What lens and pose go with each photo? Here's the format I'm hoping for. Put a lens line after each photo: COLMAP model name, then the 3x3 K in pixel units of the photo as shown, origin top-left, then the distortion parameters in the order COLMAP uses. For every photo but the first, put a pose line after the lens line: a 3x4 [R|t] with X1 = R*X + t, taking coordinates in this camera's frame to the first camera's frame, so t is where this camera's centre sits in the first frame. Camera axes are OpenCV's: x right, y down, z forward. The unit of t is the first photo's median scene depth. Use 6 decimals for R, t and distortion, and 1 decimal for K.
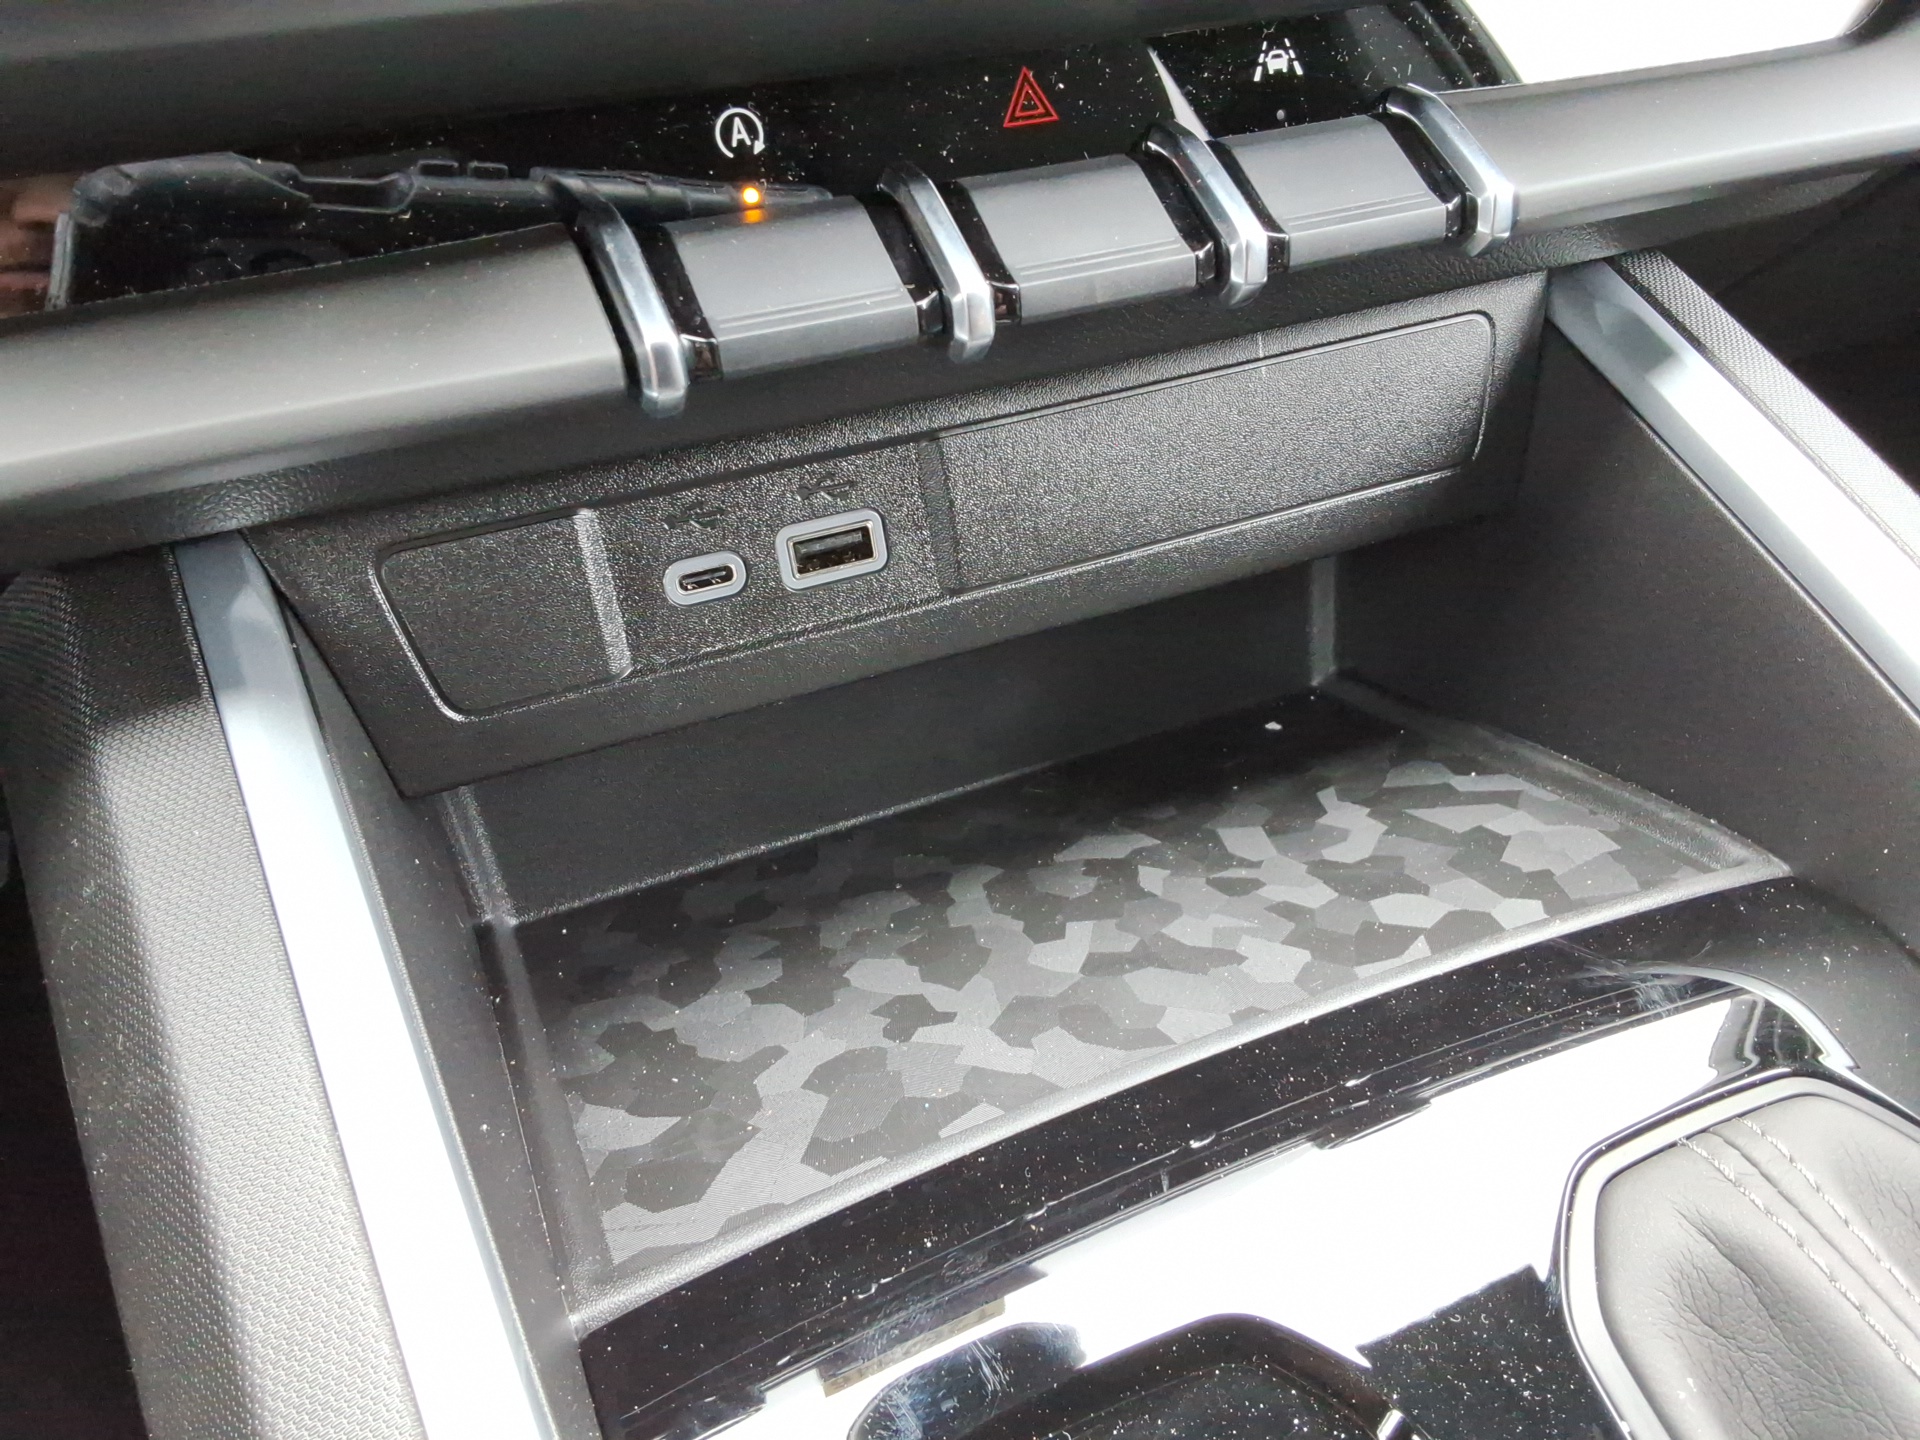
lens RADIAL K [[1532.8, 0, 980.5], [0, 1532.8, 697.2], [0, 0, 1]] dist [0.110904, -0.165460]
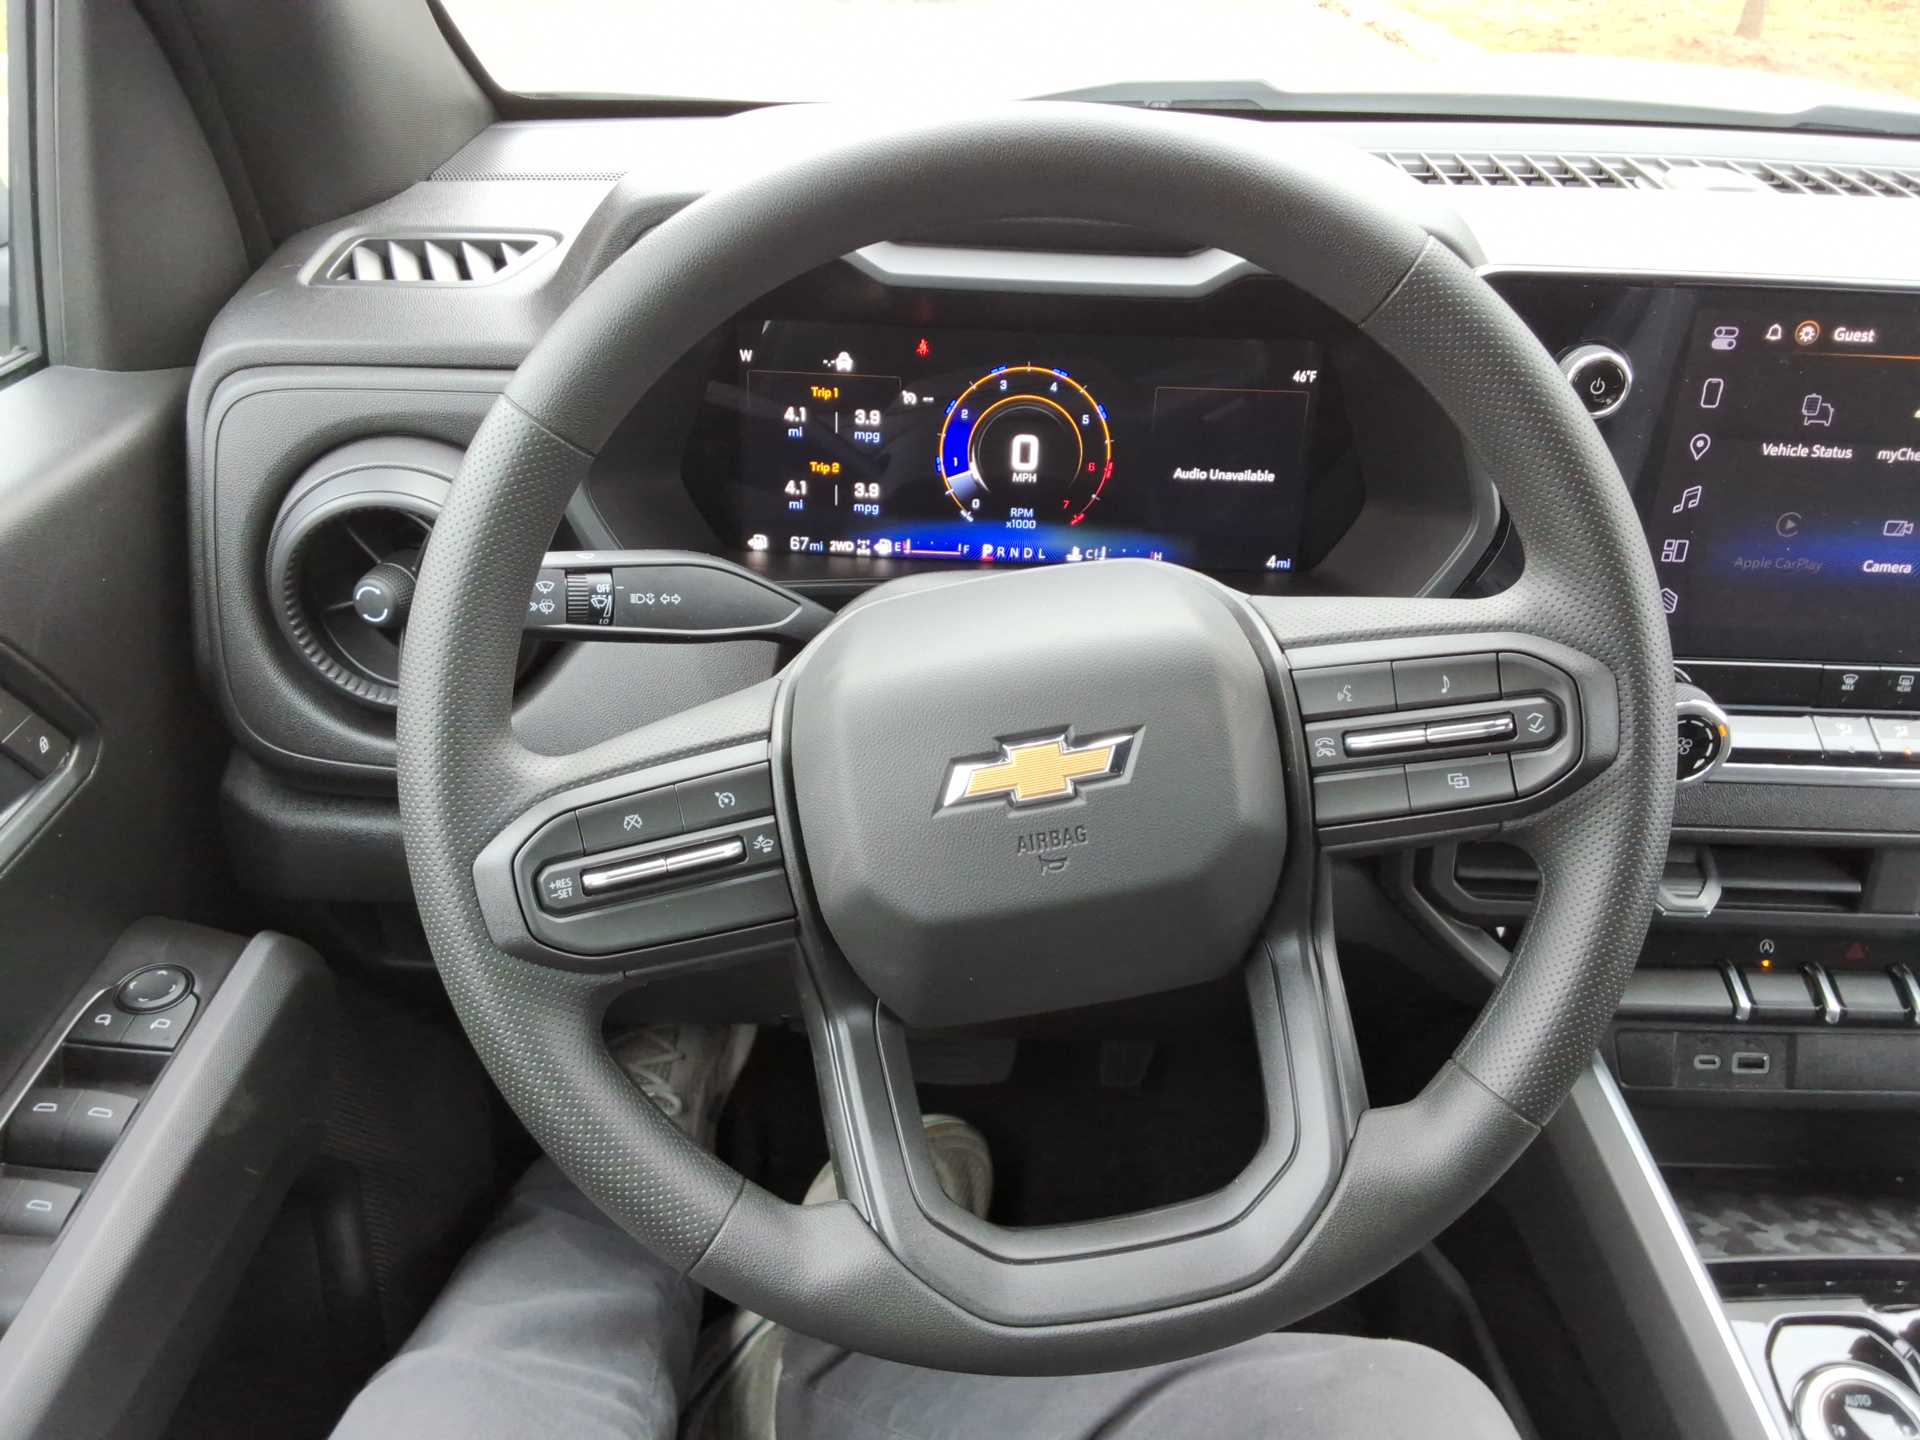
lens RADIAL K [[1532.8, 0, 978.9], [0, 1532.8, 711.2], [0, 0, 1]] dist [0.110904, -0.165460]
pose [[0.913252, 0.193763, -0.358367, -0.517639], [-0.273911, 0.943190, -0.188058, 0.243145], [0.301569, 0.269905, 0.914444, -2.442986]]
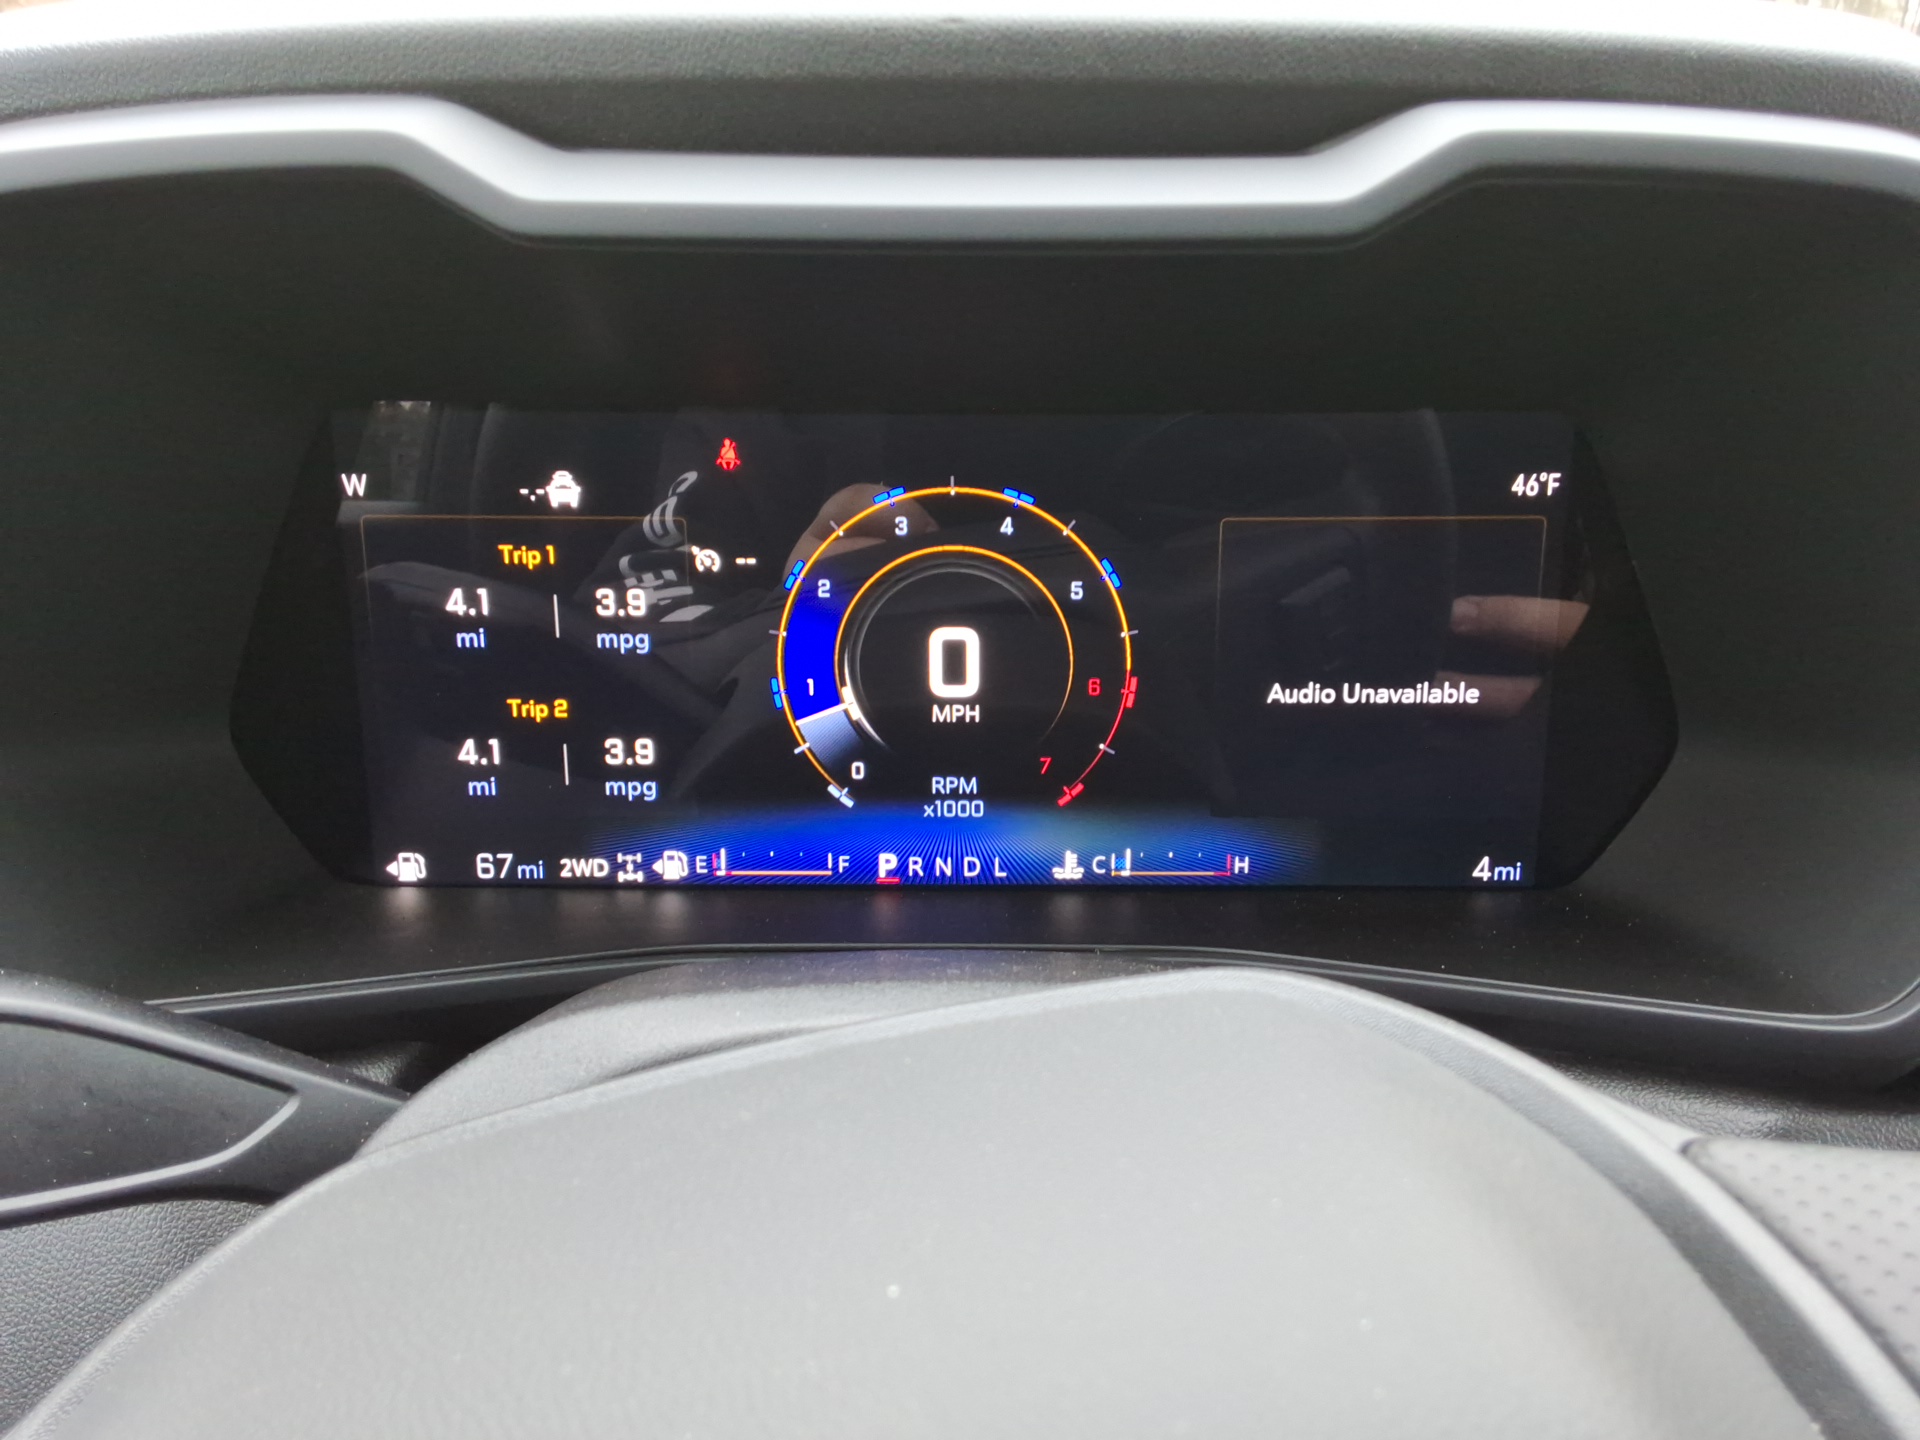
lens RADIAL K [[1532.8, 0, 971.9], [0, 1532.8, 690.3], [0, 0, 1]] dist [0.110904, -0.165460]
pose [[0.910942, 0.101232, -0.399921, -1.011052], [-0.246283, 0.911163, -0.330344, -0.321808], [0.330951, 0.399418, 0.854948, -1.034346]]
